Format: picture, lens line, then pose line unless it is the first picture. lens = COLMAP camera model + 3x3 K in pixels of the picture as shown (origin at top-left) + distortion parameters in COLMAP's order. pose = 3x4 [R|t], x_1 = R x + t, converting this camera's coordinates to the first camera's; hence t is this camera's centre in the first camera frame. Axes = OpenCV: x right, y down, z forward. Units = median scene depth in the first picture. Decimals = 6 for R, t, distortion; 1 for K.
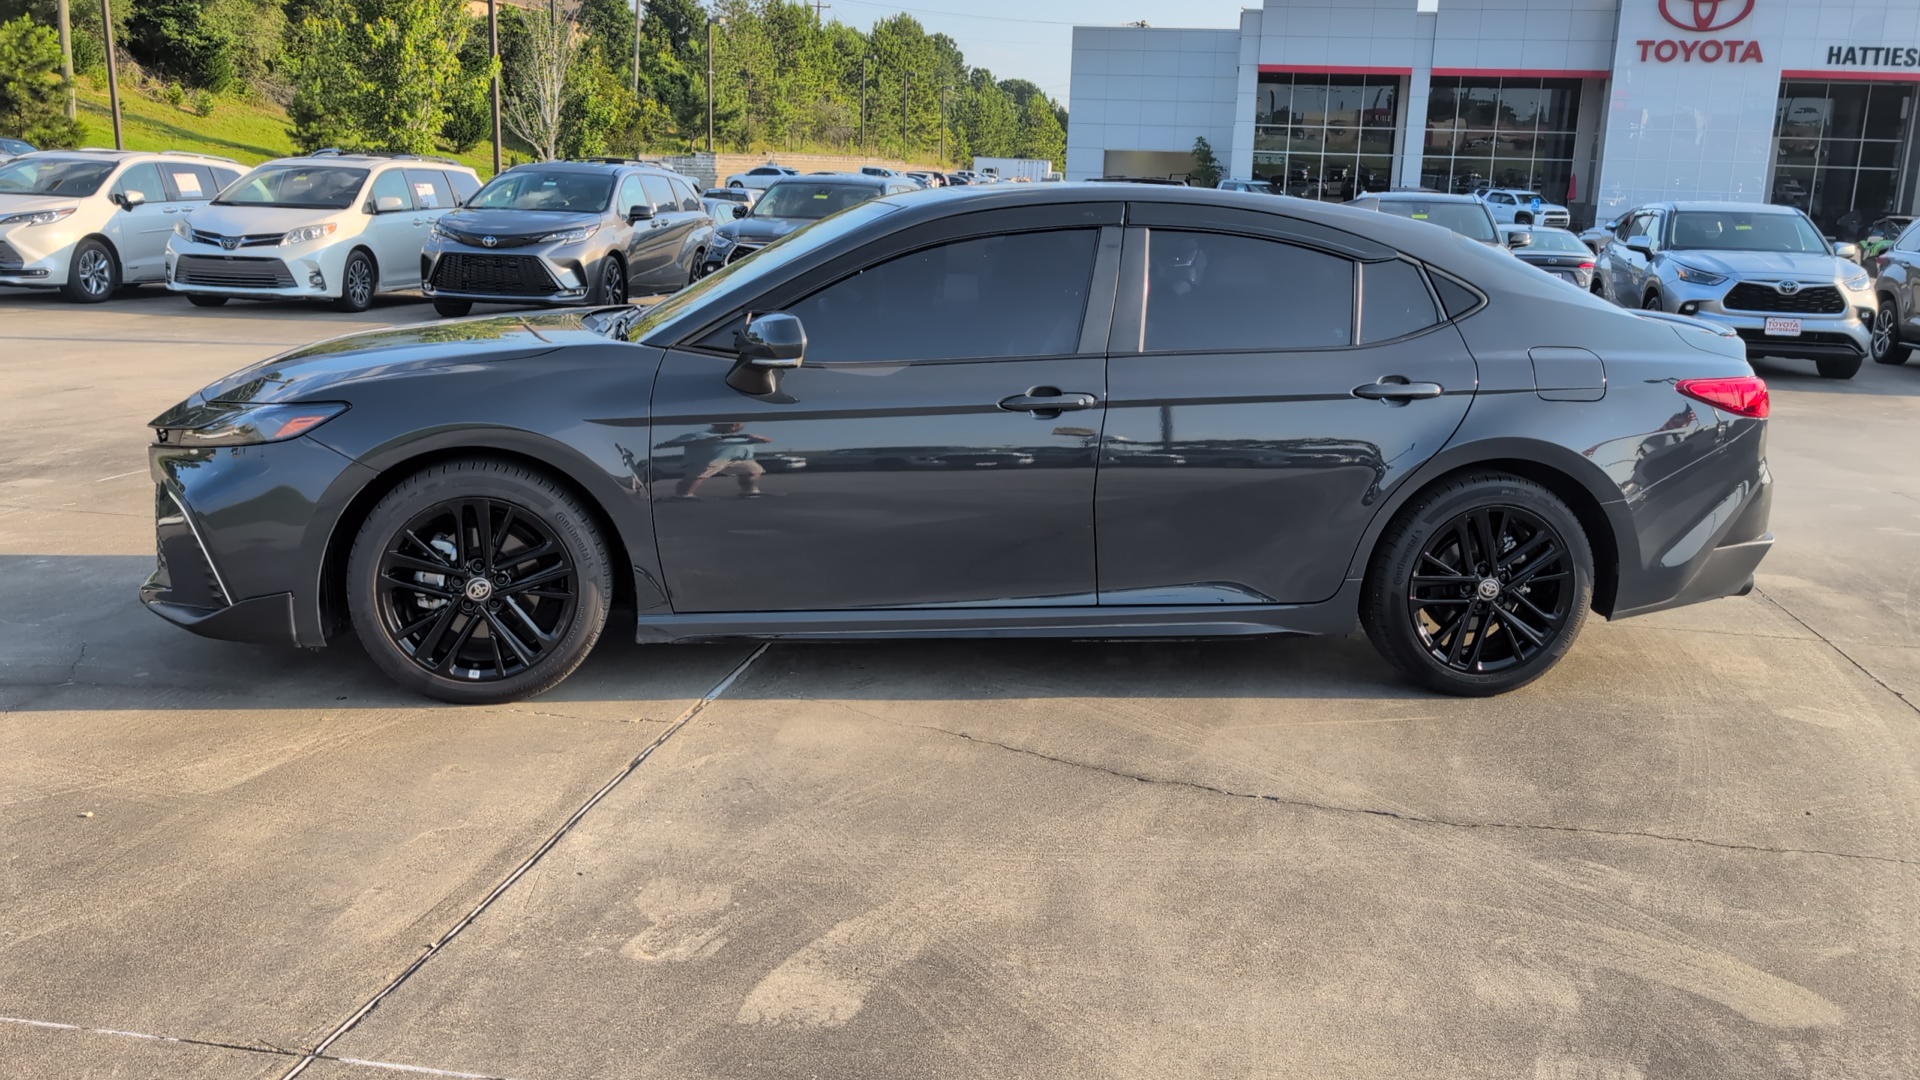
lens RADIAL K [[1623.5, 0, 963.9], [0, 1623.5, 545.6], [0, 0, 1]] dist [0.051735, -0.083354]
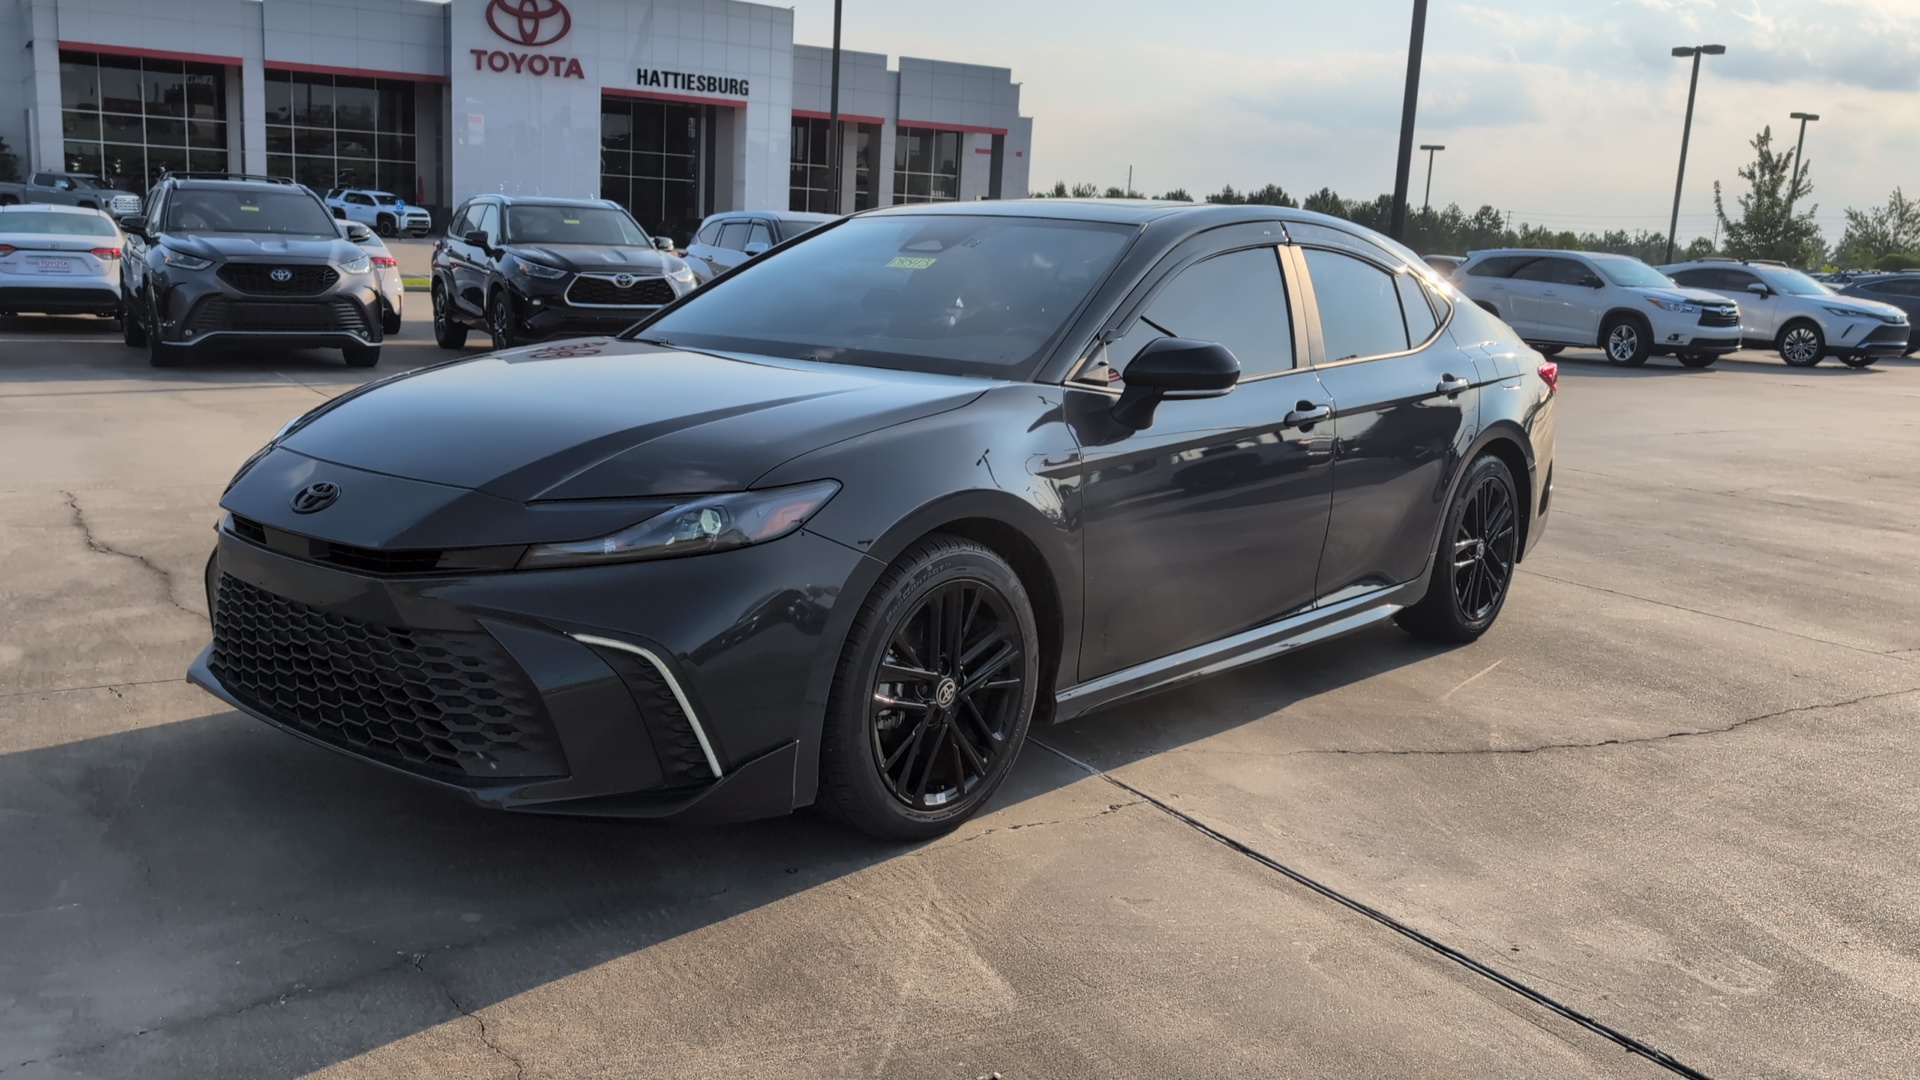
lens RADIAL K [[1623.5, 0, 969.1], [0, 1623.5, 536.2], [0, 0, 1]] dist [0.051735, -0.083354]
pose [[0.750811, -0.116431, 0.650174, -0.083598], [0.120124, 0.991995, 0.038925, -0.008394], [-0.649502, 0.048876, 0.758788, 0.038731]]
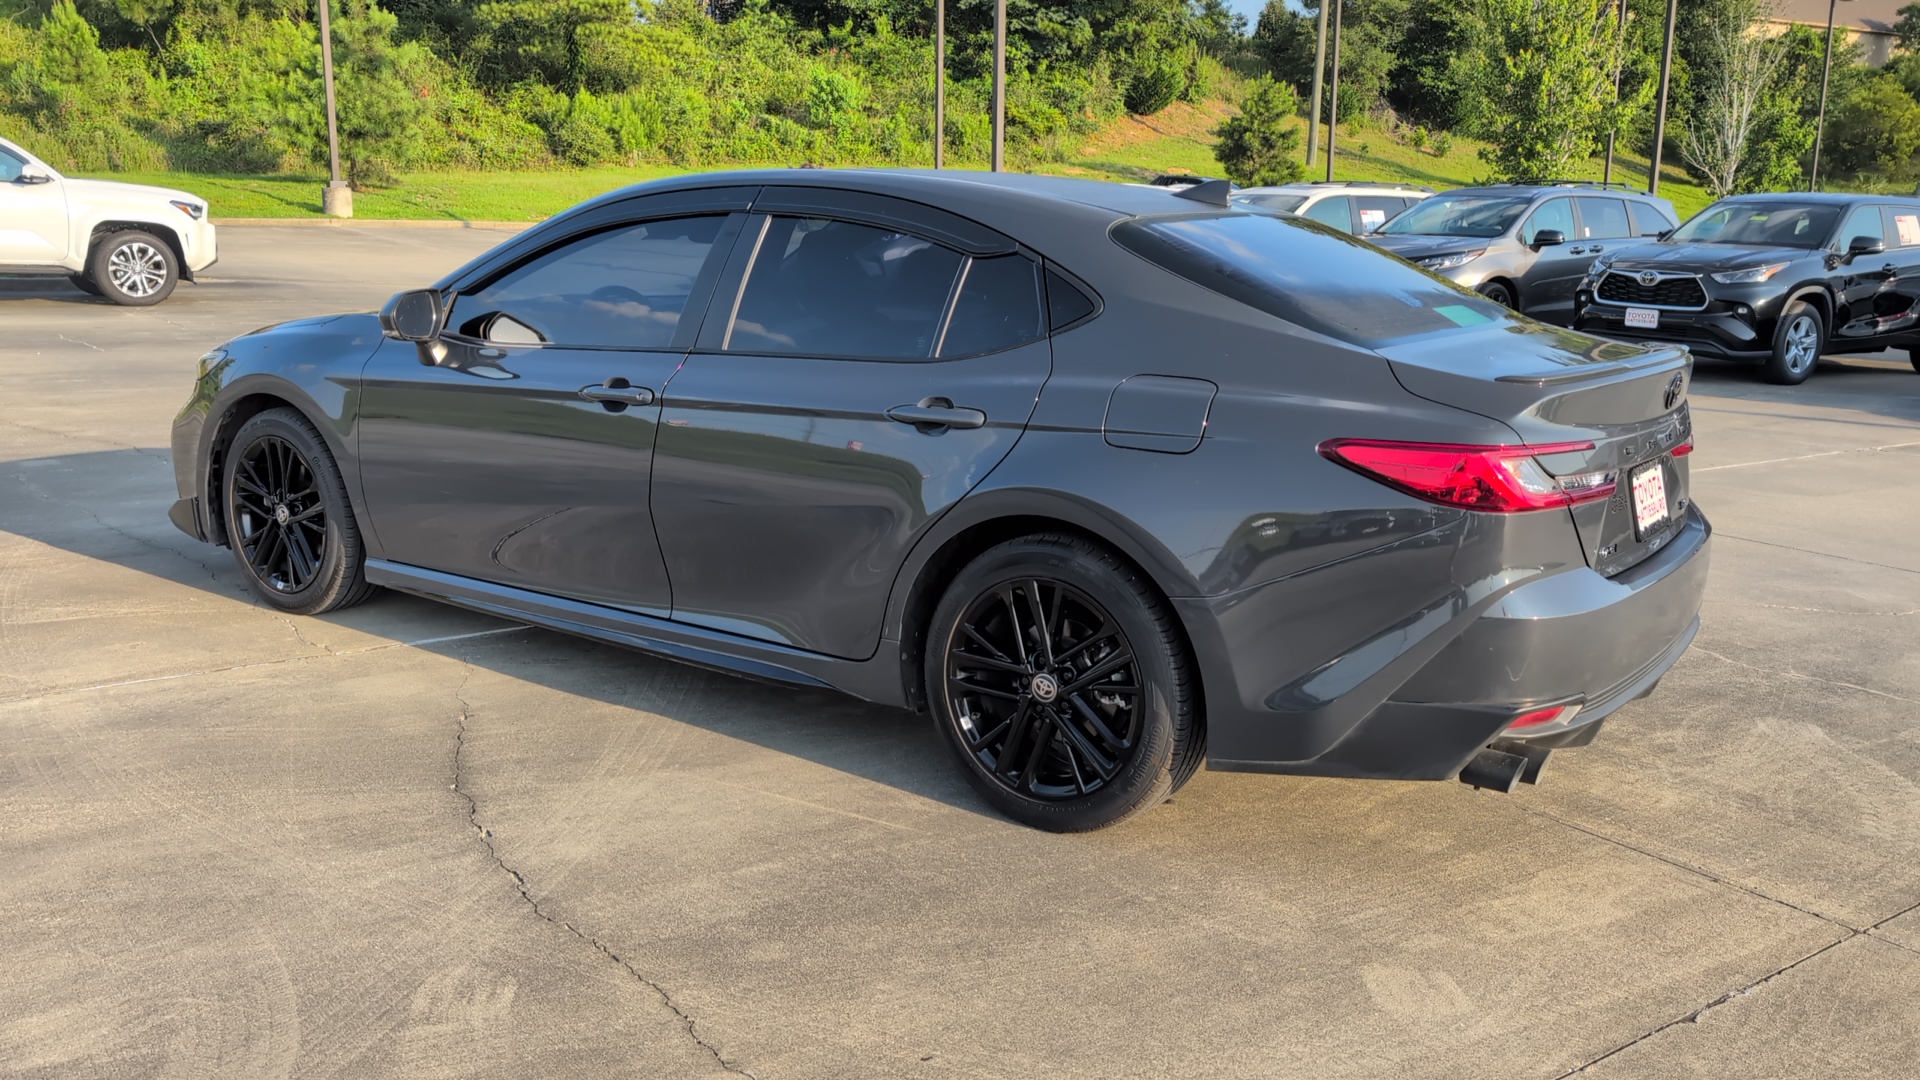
lens RADIAL K [[1623.5, 0, 964.4], [0, 1623.5, 534.8], [0, 0, 1]] dist [0.051735, -0.083354]
pose [[0.720209, 0.124996, -0.682404, 0.091626], [-0.144645, 0.989073, 0.028510, -0.006853], [0.678511, 0.078173, 0.730419, 0.047783]]
